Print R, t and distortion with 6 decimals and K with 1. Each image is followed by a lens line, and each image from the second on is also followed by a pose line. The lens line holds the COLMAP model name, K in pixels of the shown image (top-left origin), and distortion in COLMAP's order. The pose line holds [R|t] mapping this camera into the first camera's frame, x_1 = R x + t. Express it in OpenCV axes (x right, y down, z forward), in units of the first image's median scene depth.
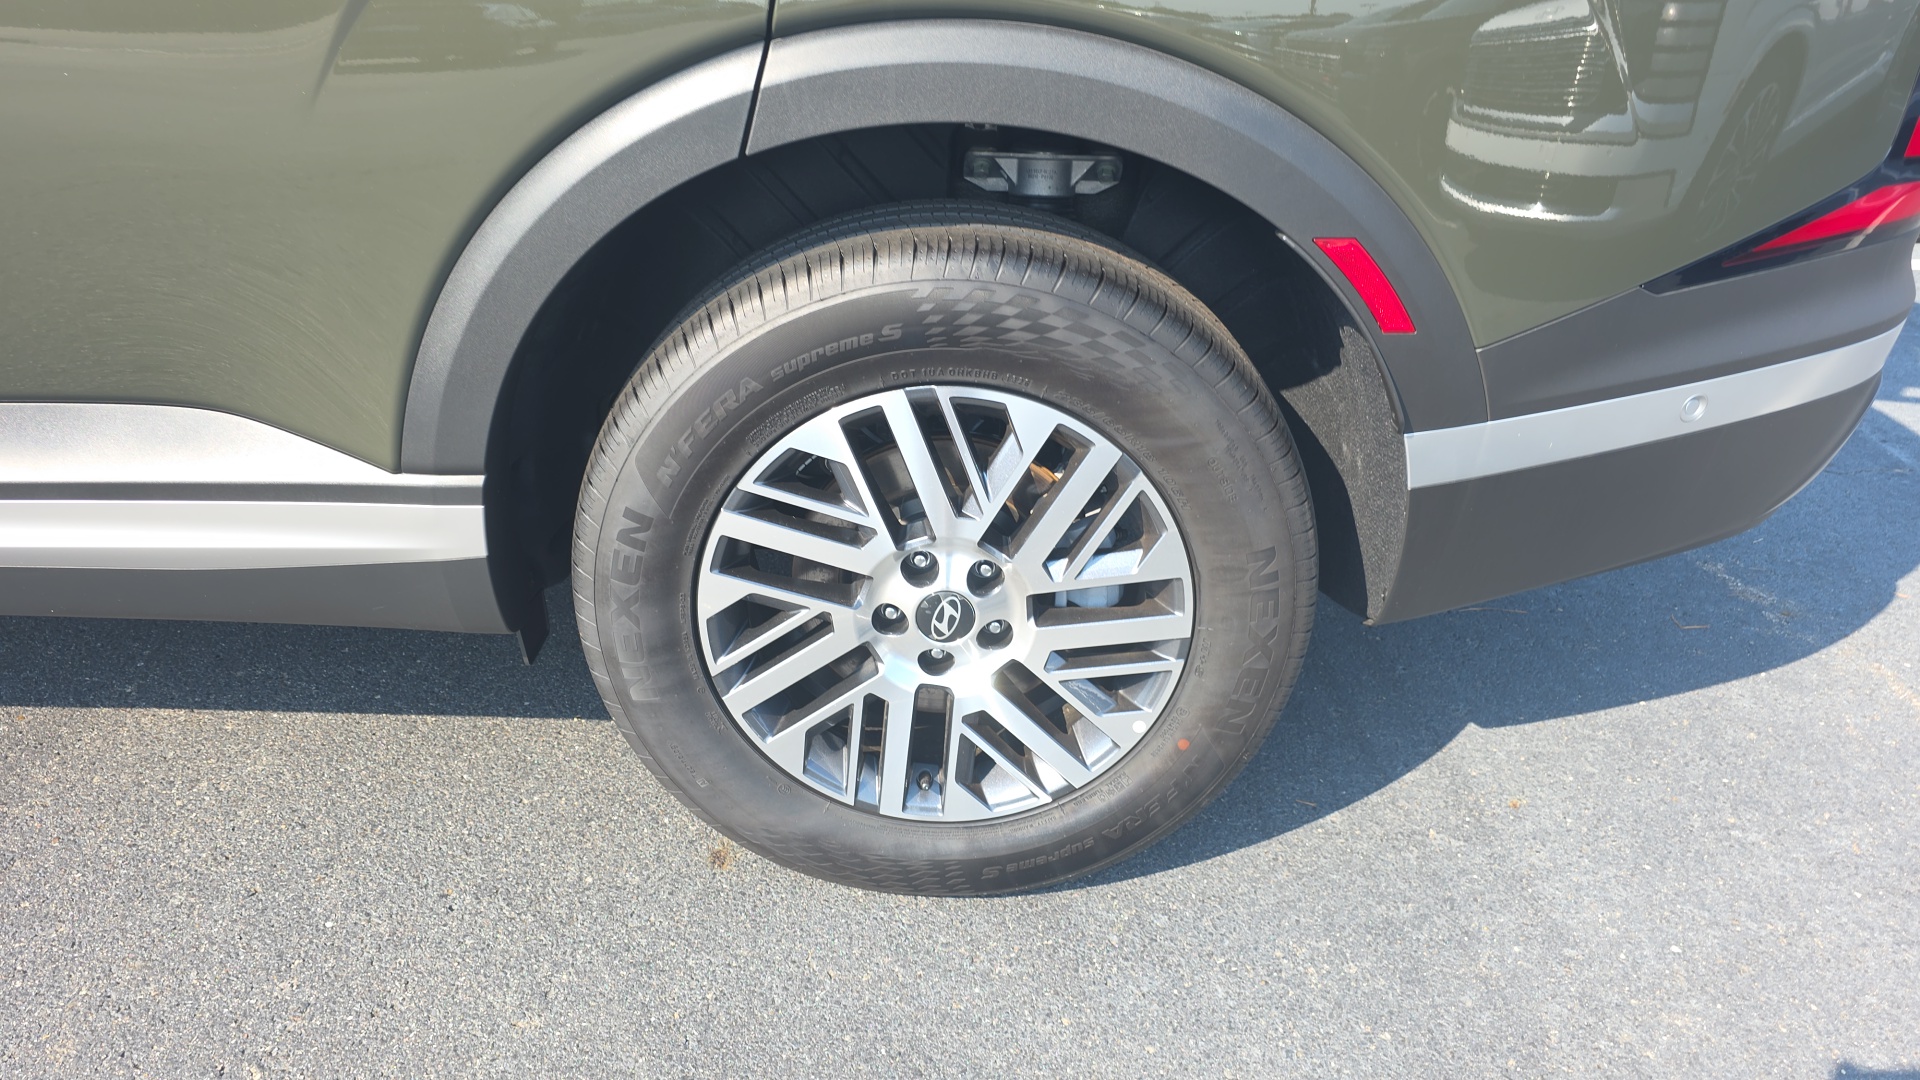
lens RADIAL K [[1282.8, 0, 960.0], [0, 1282.8, 540.0], [0, 0, 1]] dist [0.069165, -0.077987]
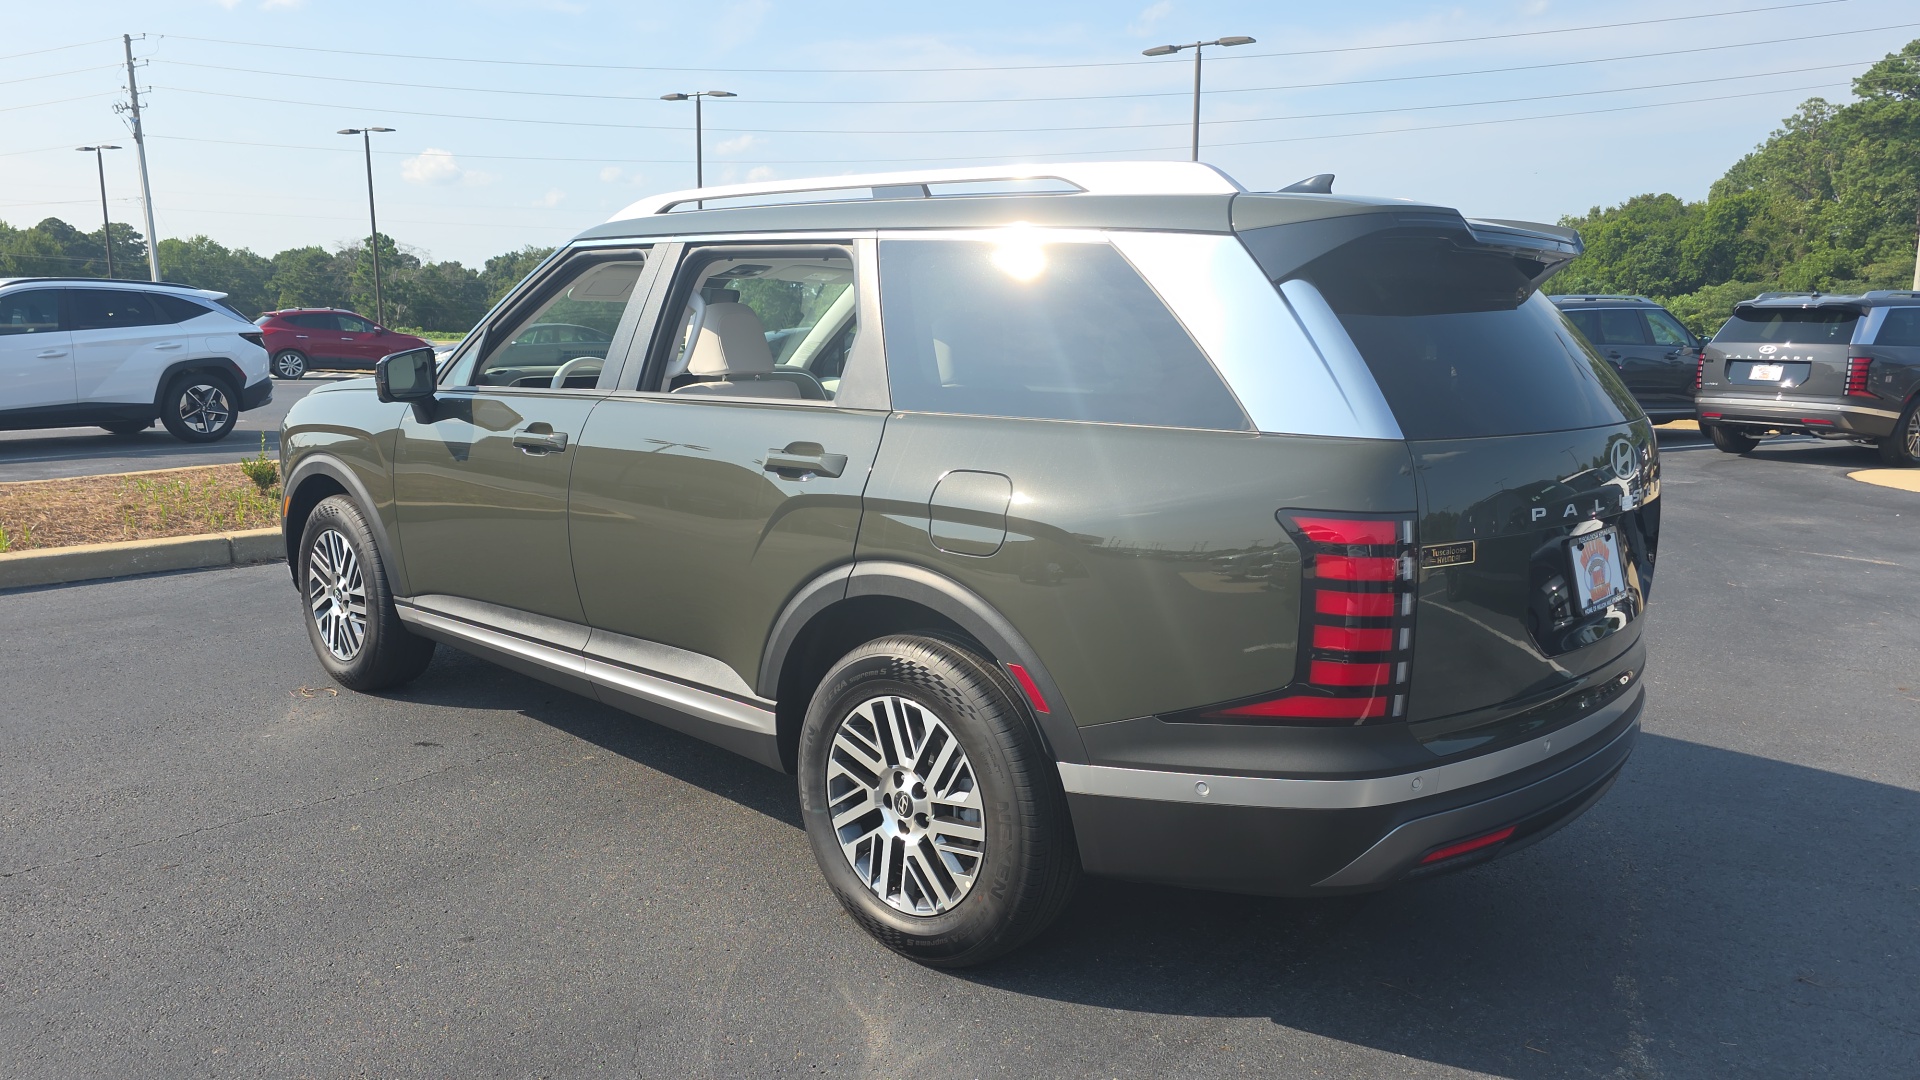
lens RADIAL K [[1307.2, 0, 950.8], [0, 1307.2, 570.1], [0, 0, 1]] dist [0.058931, -0.065022]
pose [[0.731228, 0.114137, -0.672517, 1.553673], [-0.311541, 0.932951, -0.180401, 0.065775], [0.606835, 0.341431, 0.717758, -0.737417]]
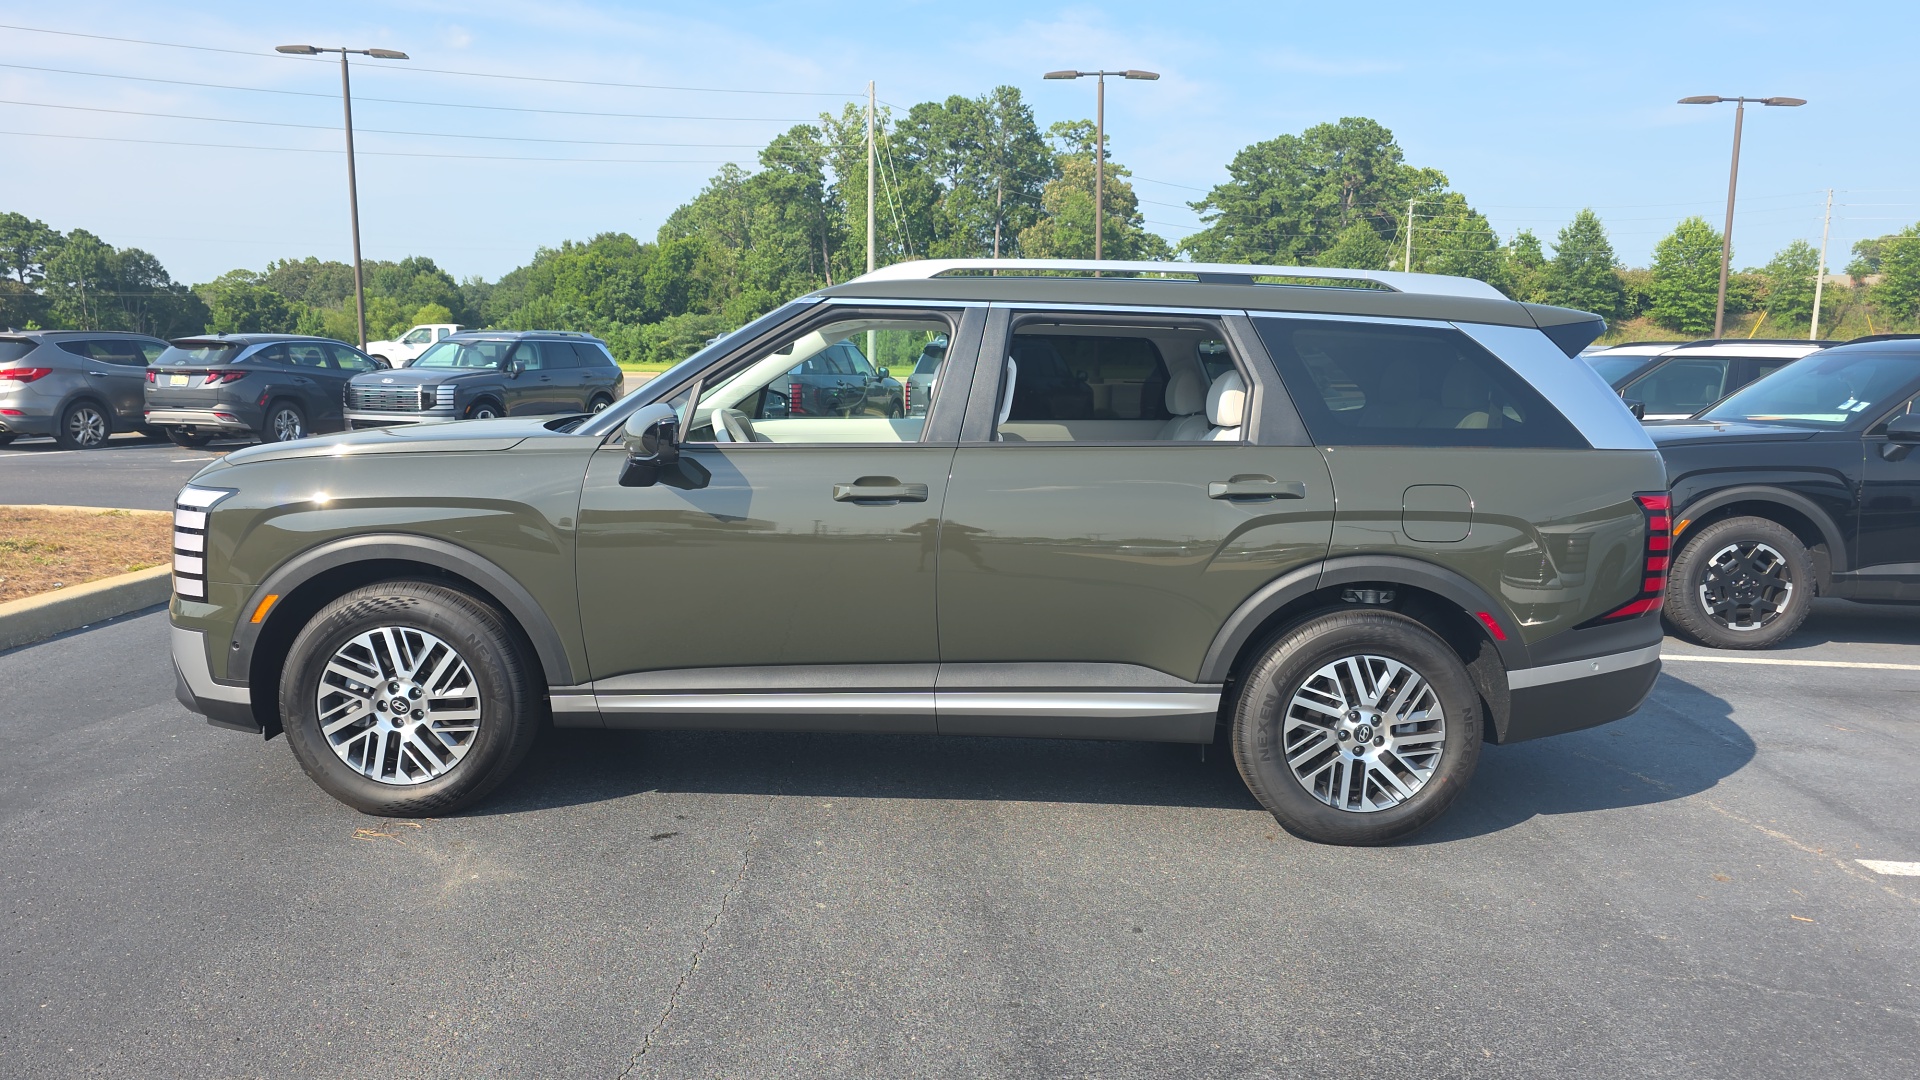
lens RADIAL K [[1304.4, 0, 958.7], [0, 1304.4, 543.7], [0, 0, 1]] dist [0.068660, -0.079117]
pose [[0.999951, 0.002044, 0.009636, -1.017089], [0.001293, 0.942522, -0.334141, 0.684885], [-0.009766, 0.334137, 0.942474, -2.114212]]
